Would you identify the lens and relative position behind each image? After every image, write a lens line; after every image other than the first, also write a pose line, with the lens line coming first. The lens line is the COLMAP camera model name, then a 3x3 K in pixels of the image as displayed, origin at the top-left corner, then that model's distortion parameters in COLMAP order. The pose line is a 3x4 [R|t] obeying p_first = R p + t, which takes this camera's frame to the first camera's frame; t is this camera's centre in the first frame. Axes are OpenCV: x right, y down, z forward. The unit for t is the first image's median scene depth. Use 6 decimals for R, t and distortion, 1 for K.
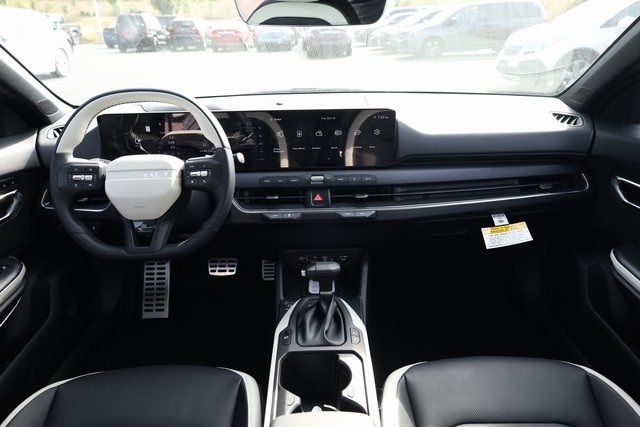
lens RADIAL K [[443.2, 0, 321.3], [0, 443.2, 215.3], [0, 0, 1]] dist [-0.004005, 0.000540]
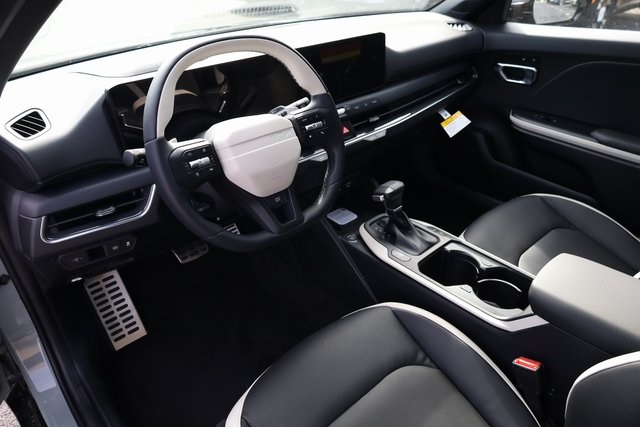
lens RADIAL K [[443.2, 0, 322.1], [0, 443.2, 212.4], [0, 0, 1]] dist [-0.004005, 0.000540]
pose [[0.750080, -0.341331, 0.566457, -0.694000], [0.272684, 0.939943, 0.205305, -0.084900], [-0.602514, 0.000468, 0.798108, 0.211883]]
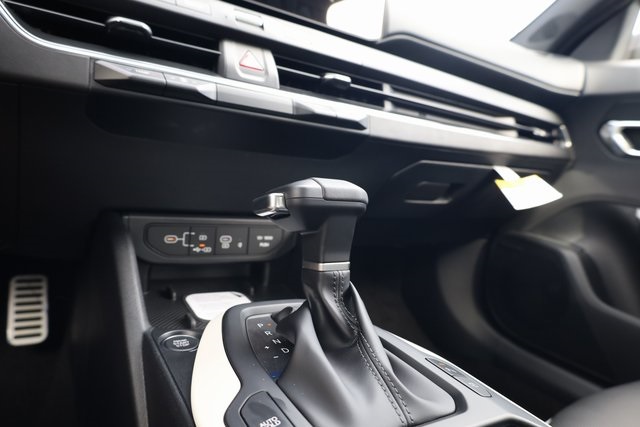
lens RADIAL K [[443.2, 0, 319.9], [0, 443.2, 213.3], [0, 0, 1]] dist [-0.004005, 0.000540]
pose [[0.838882, 0.056926, 0.541328, -0.166313], [0.072140, 0.974116, -0.214231, 0.188613], [-0.539511, 0.218766, 0.813062, 0.661581]]
